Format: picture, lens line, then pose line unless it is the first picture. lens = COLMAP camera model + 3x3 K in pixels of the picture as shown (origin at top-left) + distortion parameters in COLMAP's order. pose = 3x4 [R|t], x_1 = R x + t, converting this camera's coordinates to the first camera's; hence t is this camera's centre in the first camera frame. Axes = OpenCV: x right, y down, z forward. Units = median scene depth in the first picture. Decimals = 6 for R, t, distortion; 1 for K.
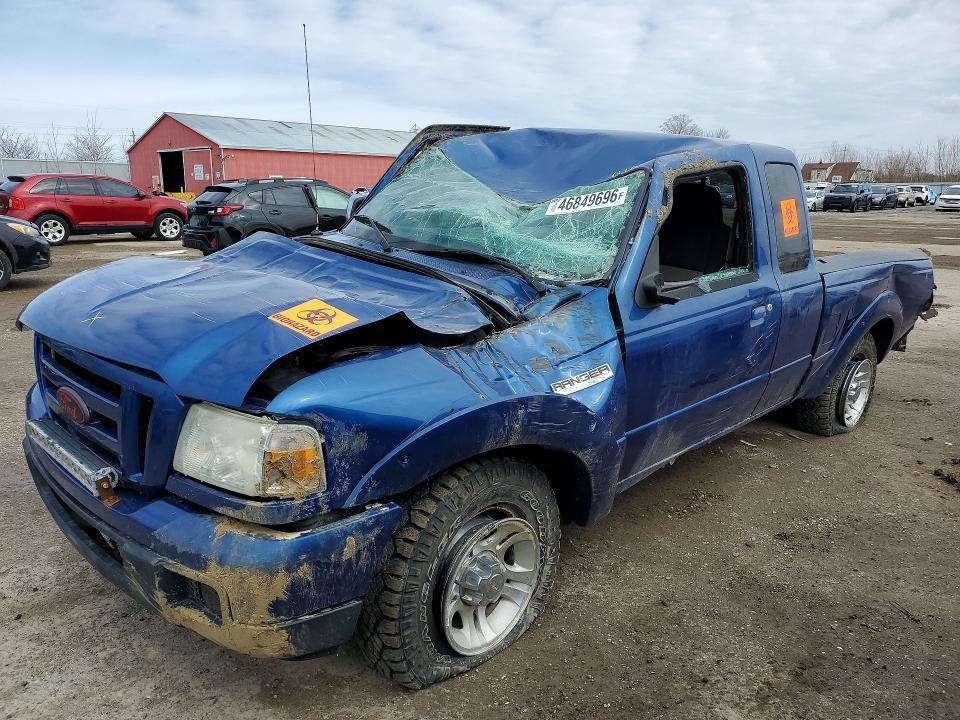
lens RADIAL K [[752.0, 0, 473.3], [0, 752.0, 359.1], [0, 0, 1]] dist [0.002905, -0.001674]
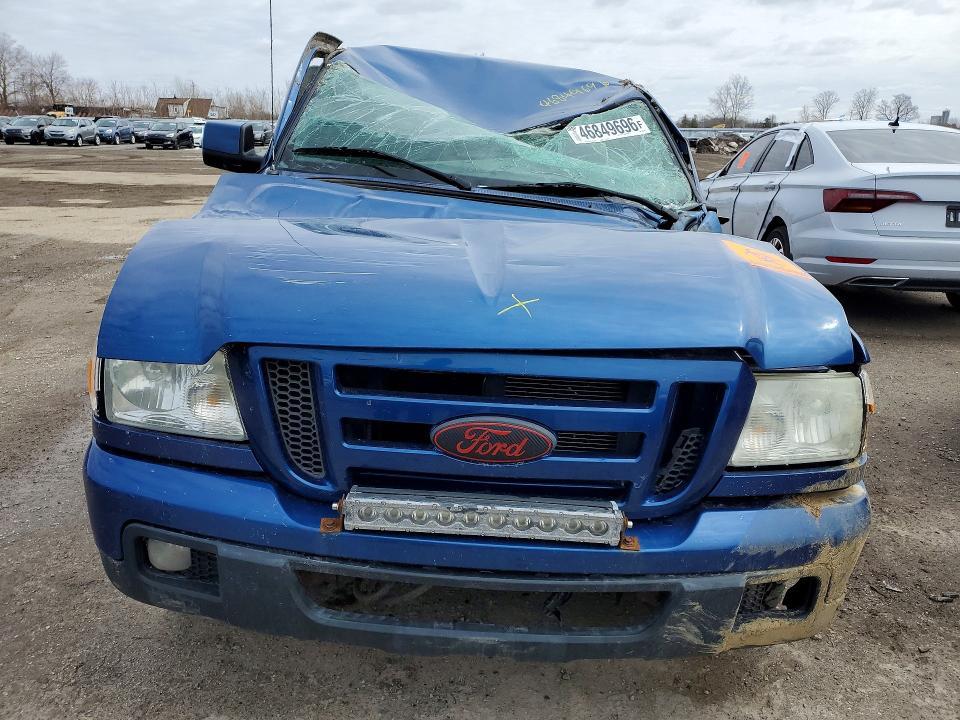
lens RADIAL K [[752.0, 0, 473.3], [0, 752.0, 359.1], [0, 0, 1]] dist [0.002905, -0.001674]
pose [[0.701889, -0.194236, 0.685292, -0.736406], [0.138569, 0.980955, 0.136113, -0.072058], [-0.698678, -0.000576, 0.715436, 0.413930]]
